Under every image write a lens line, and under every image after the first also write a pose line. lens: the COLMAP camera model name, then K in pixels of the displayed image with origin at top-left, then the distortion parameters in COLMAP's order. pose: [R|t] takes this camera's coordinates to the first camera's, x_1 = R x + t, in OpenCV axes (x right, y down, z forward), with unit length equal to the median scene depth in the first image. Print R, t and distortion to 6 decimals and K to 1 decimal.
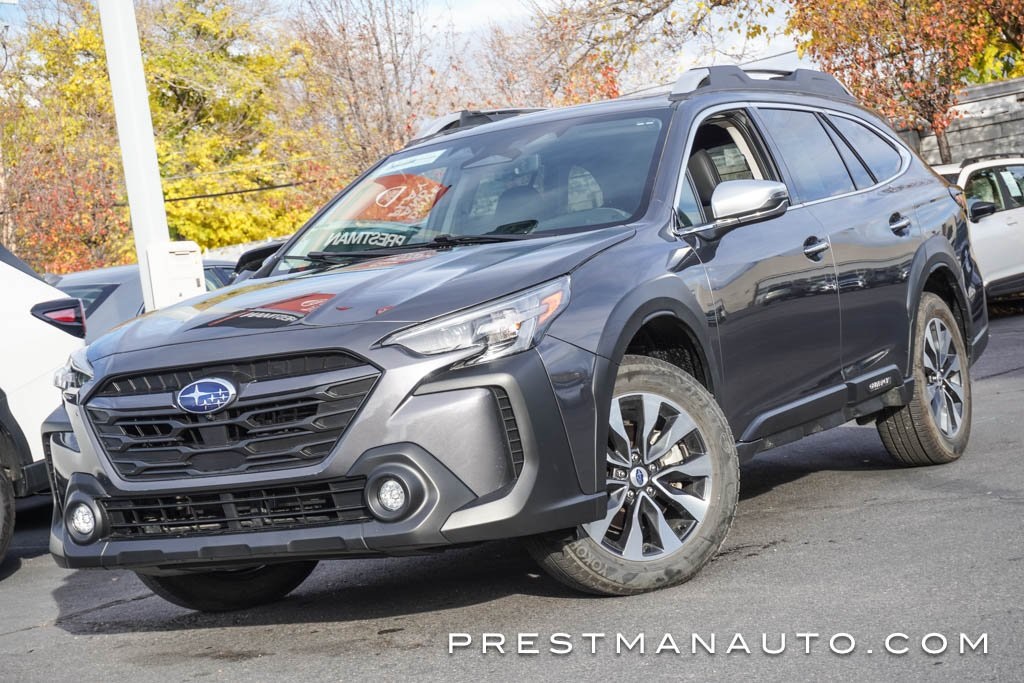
lens RADIAL K [[2197.2, 0, 512.2], [0, 2197.2, 342.8], [0, 0, 1]] dist [0.025447, 0.000000]
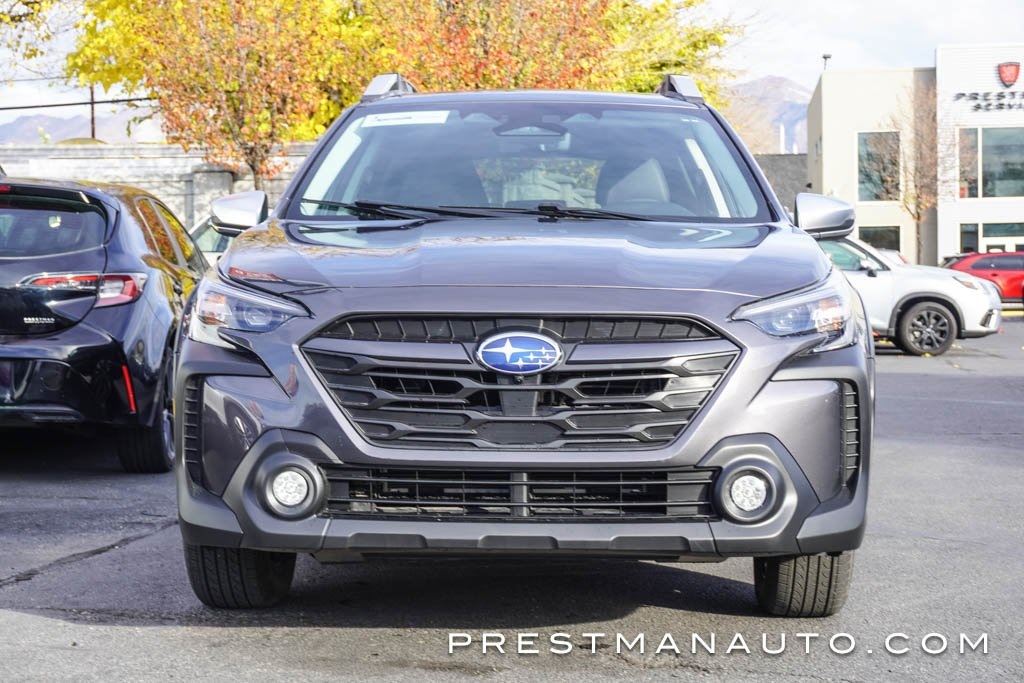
lens RADIAL K [[1984.4, 0, 512.1], [0, 1984.4, 340.2], [0, 0, 1]] dist [-0.067316, 0.000000]
pose [[0.871612, 0.120534, 0.475145, -0.494411], [-0.109722, 0.992676, -0.050545, 0.057086], [-0.477758, -0.008078, 0.878454, 0.346295]]
